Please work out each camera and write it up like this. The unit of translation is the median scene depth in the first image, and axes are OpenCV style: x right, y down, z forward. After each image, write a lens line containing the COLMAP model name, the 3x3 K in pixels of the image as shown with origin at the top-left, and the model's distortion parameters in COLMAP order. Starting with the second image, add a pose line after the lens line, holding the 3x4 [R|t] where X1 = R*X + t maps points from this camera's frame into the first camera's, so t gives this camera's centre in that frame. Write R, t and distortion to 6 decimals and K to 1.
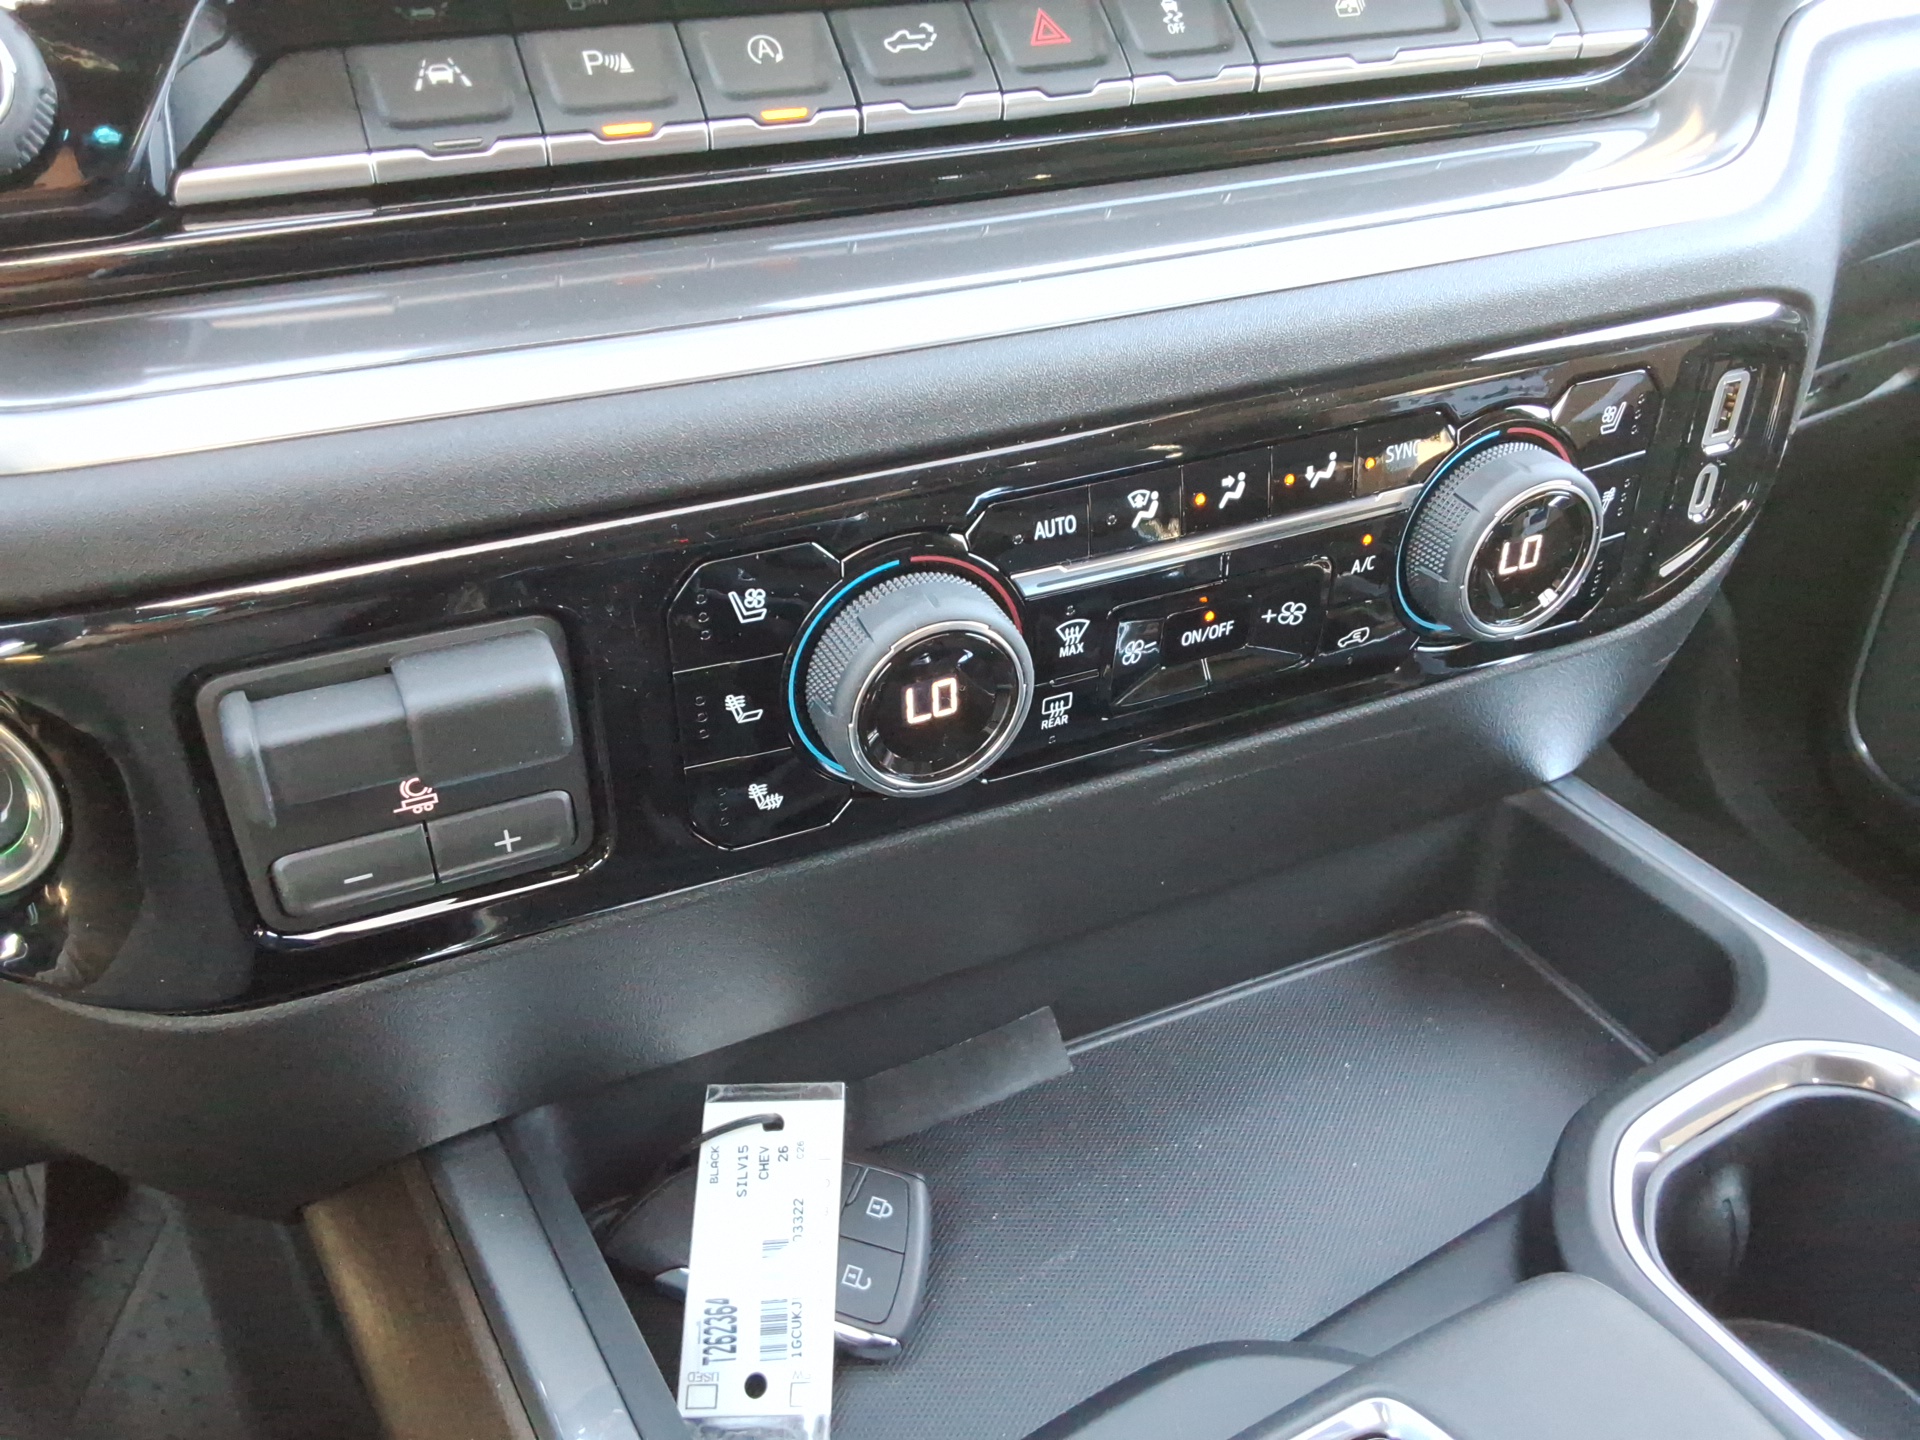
lens RADIAL K [[1531.6, 0, 959.7], [0, 1531.6, 709.8], [0, 0, 1]] dist [0.094461, -0.145728]
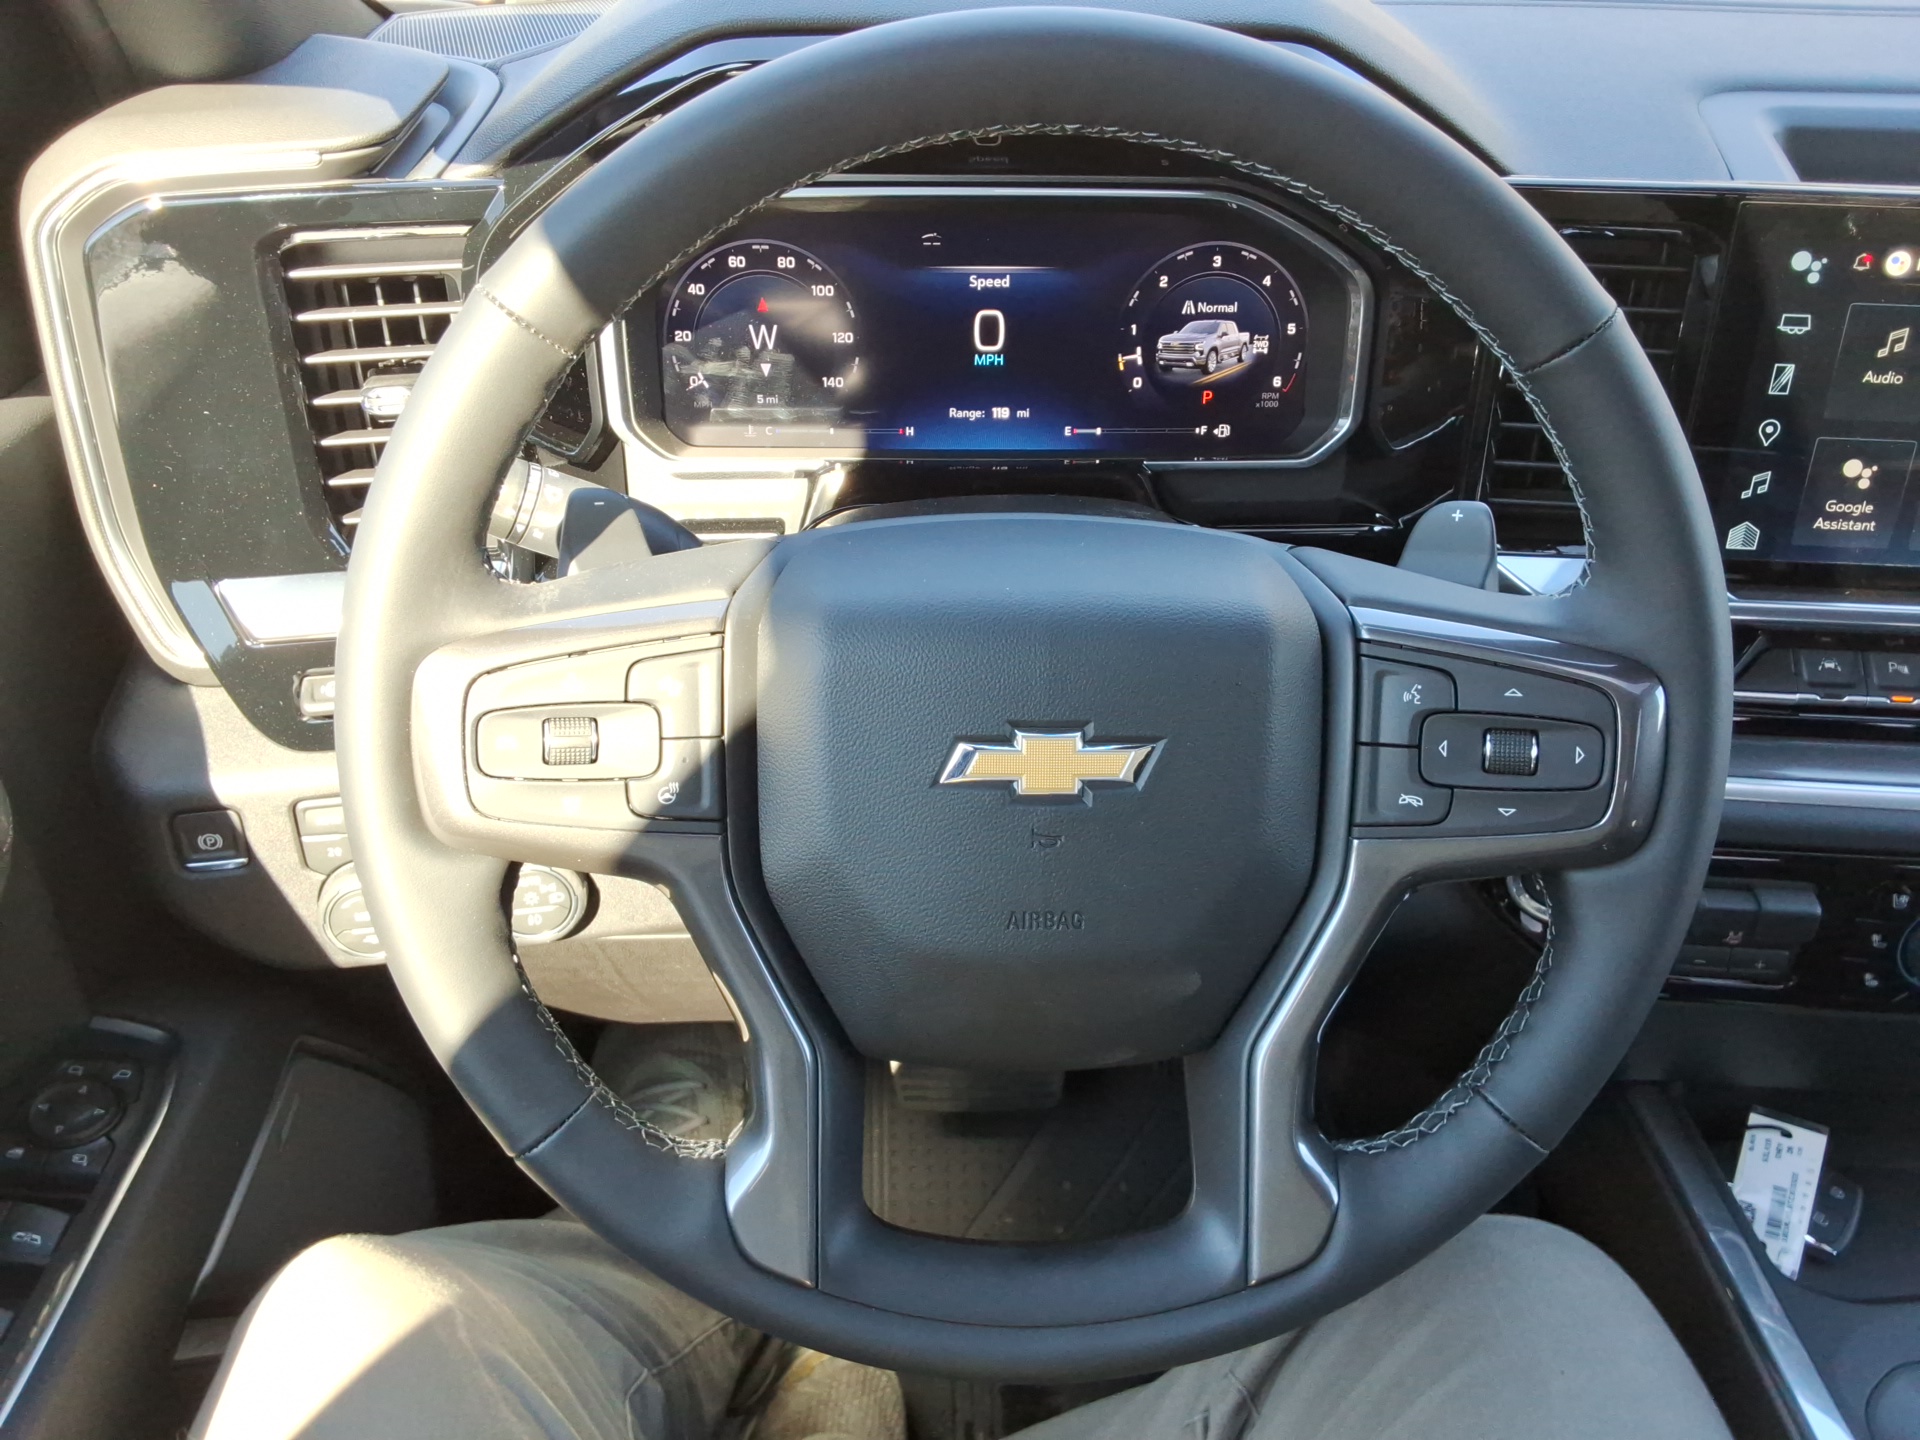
lens RADIAL K [[1531.6, 0, 977.6], [0, 1531.6, 714.7], [0, 0, 1]] dist [0.094461, -0.145728]
pose [[0.870514, 0.252223, -0.422597, -0.400486], [-0.272954, 0.961954, 0.011872, 0.012663], [0.409514, 0.105015, 0.906240, -1.629369]]
